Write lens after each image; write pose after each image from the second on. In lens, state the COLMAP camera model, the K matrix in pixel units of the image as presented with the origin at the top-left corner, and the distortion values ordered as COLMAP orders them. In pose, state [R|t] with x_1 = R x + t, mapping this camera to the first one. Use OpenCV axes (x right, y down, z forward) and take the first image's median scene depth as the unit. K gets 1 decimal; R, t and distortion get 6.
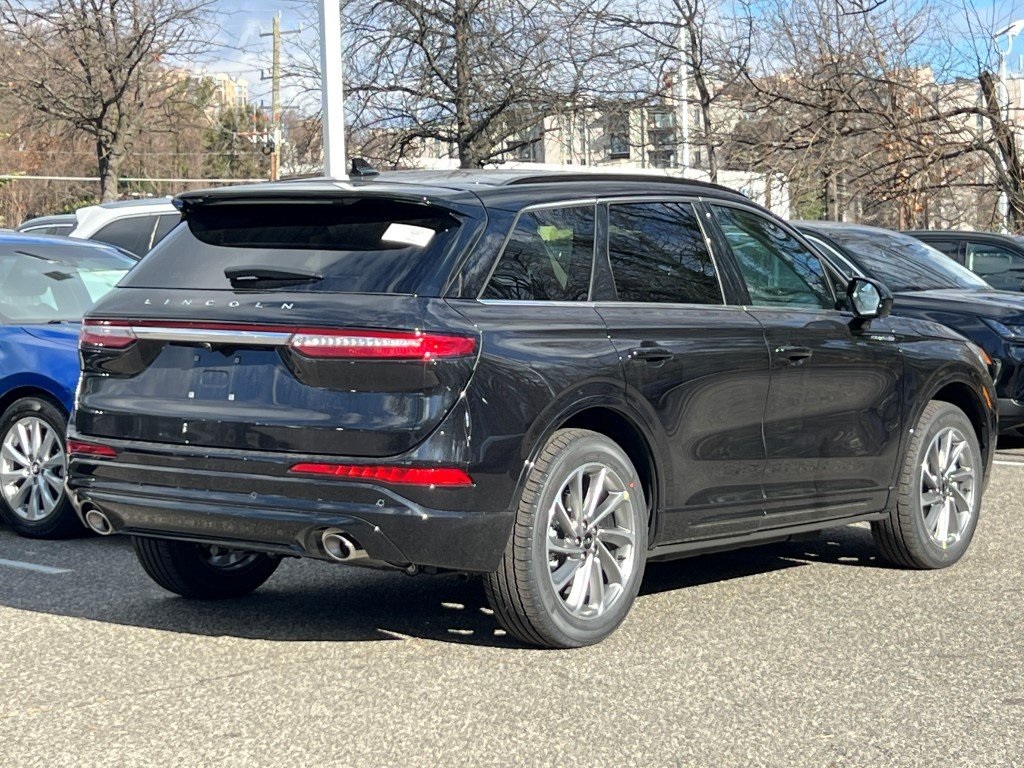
lens RADIAL K [[2203.1, 0, 511.8], [0, 2203.1, 383.7], [0, 0, 1]] dist [-0.039675, 0.000000]
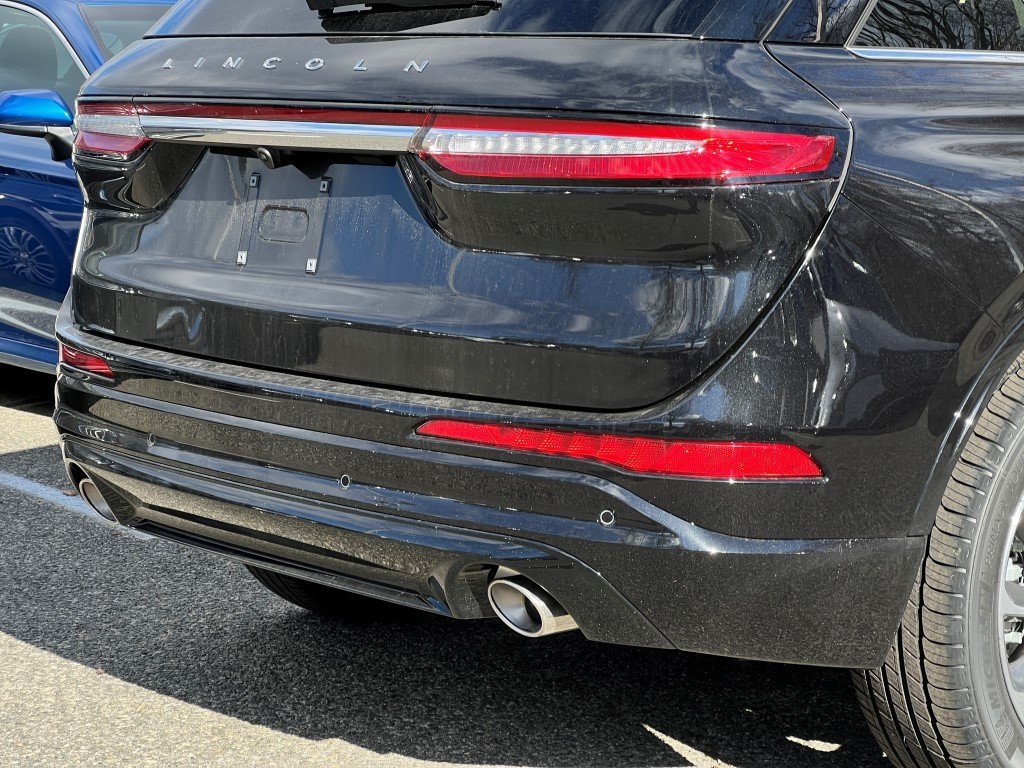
lens RADIAL K [[2298.7, 0, 514.2], [0, 2298.7, 386.0], [0, 0, 1]] dist [0.010570, 0.000000]
pose [[0.979653, 0.020423, -0.199655, 0.012040], [-0.004747, 0.996888, 0.078682, -0.006911], [0.200641, -0.076133, 0.976702, 0.535784]]
